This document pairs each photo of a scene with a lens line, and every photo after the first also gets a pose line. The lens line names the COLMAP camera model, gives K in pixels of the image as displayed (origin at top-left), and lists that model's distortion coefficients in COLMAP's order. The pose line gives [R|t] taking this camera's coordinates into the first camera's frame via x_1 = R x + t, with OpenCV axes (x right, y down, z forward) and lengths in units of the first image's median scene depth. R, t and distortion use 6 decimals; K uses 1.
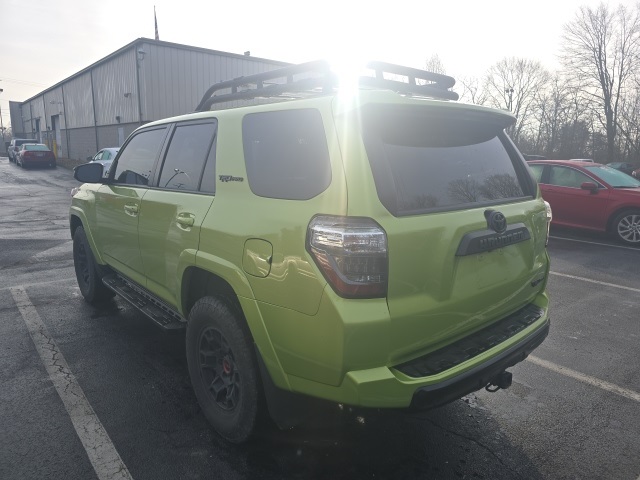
lens RADIAL K [[430.1, 0, 320.0], [0, 430.1, 240.0], [0, 0, 1]] dist [0.045875, -0.034757]
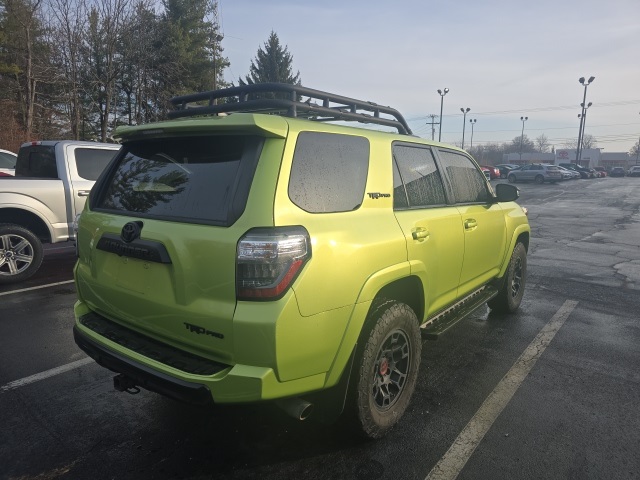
lens RADIAL K [[427.0, 0, 321.7], [0, 427.0, 253.1], [0, 0, 1]] dist [0.044075, 0.001254]
pose [[0.204048, 0.170145, -0.964062, 0.709594], [-0.191152, 0.972750, 0.131220, -0.102880], [0.960117, 0.157507, 0.231011, 0.560814]]
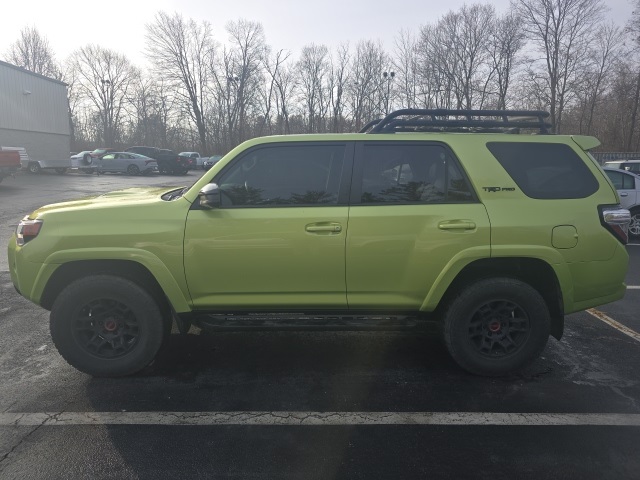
lens RADIAL K [[430.1, 0, 320.0], [0, 430.1, 240.0], [0, 0, 1]] dist [0.045875, -0.034757]
pose [[0.628115, -0.158639, 0.761778, -0.853089], [0.143978, 0.985787, 0.086573, -0.095694], [-0.764684, 0.055302, 0.642028, 0.289491]]
